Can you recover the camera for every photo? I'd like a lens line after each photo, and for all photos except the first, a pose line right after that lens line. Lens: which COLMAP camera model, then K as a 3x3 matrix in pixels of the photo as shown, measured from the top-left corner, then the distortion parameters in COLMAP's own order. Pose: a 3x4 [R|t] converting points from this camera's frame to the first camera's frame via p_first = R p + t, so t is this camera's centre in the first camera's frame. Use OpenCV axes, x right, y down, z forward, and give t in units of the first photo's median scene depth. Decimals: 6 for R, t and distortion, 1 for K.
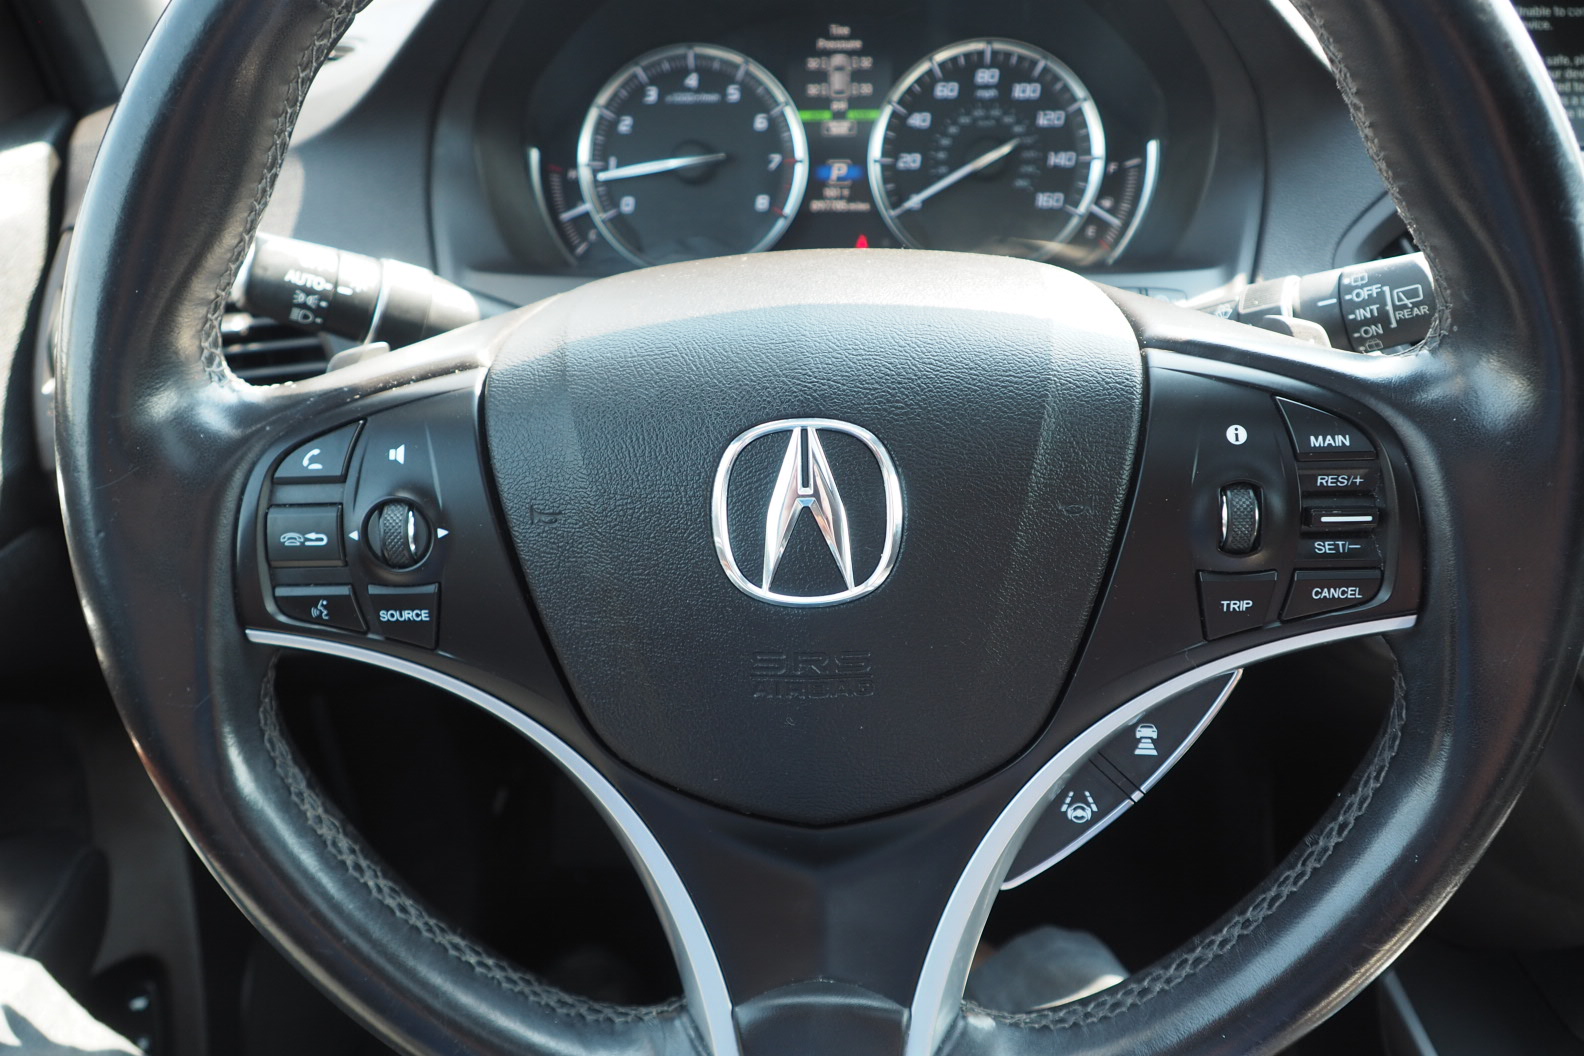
lens RADIAL K [[1098.5, 0, 794.9], [0, 1098.5, 532.4], [0, 0, 1]] dist [-0.041450, 0.000953]
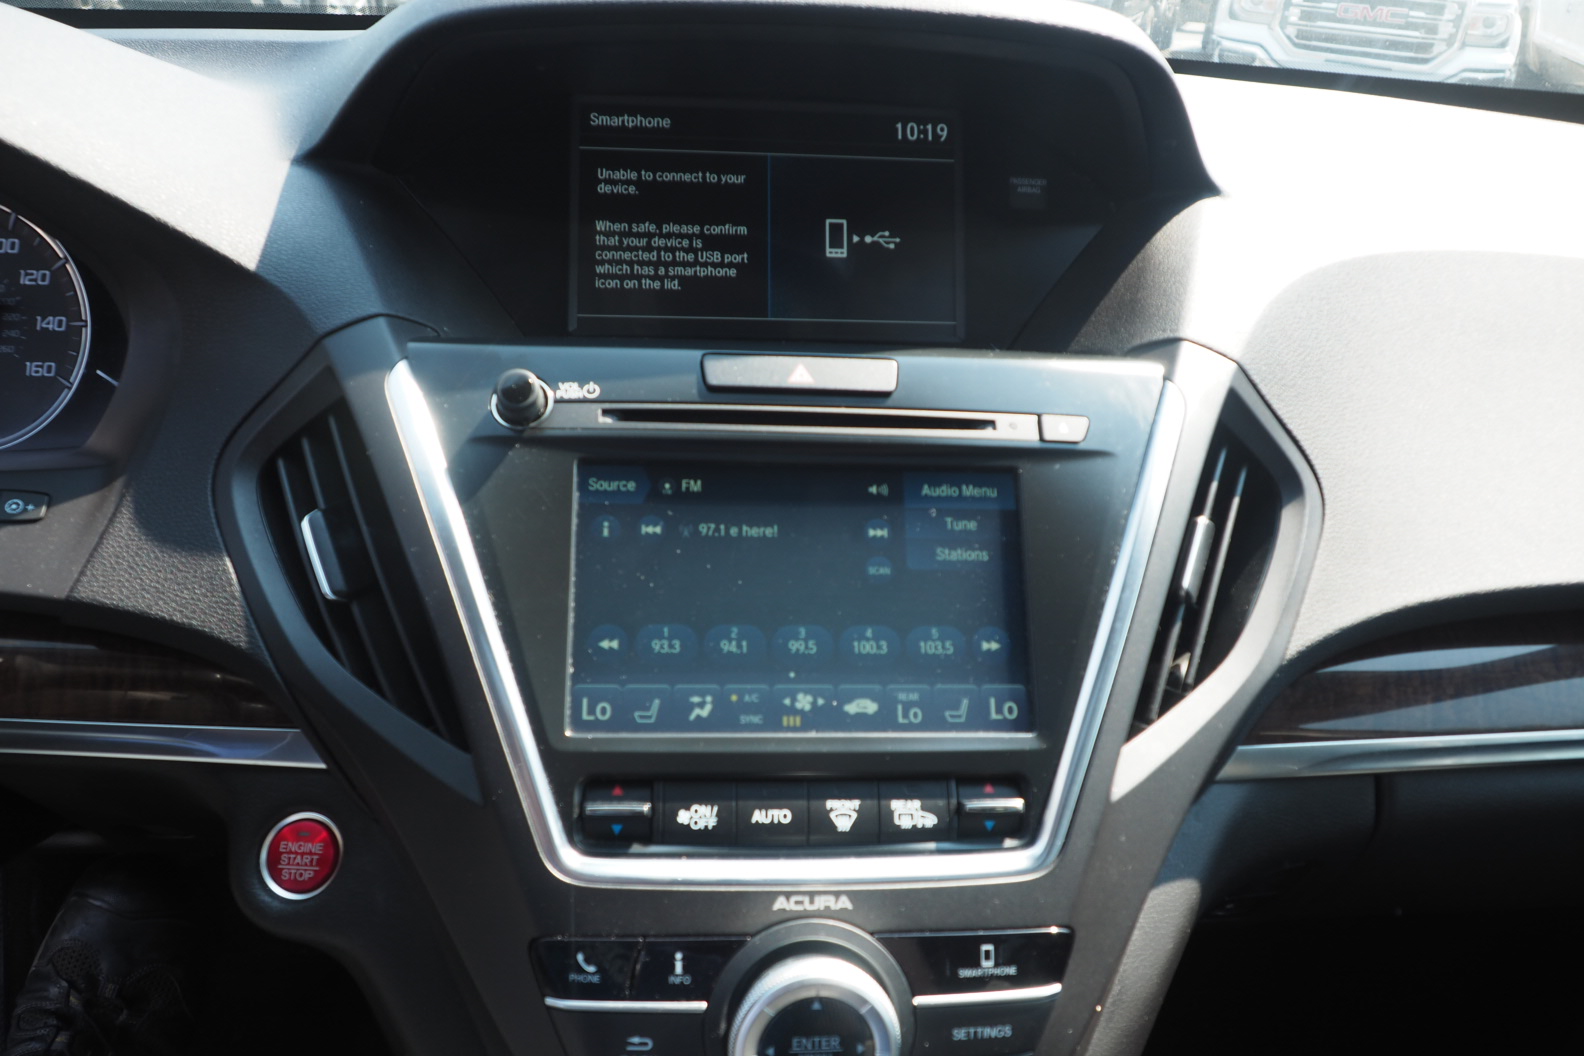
lens RADIAL K [[1128.1, 0, 770.8], [0, 1128.1, 530.0], [0, 0, 1]] dist [-0.023370, 0.004283]
pose [[0.987191, 0.006252, 0.159417, 1.236963], [0.005588, 0.997264, -0.073715, -0.197987], [-0.159442, 0.073662, 0.984455, 0.069460]]
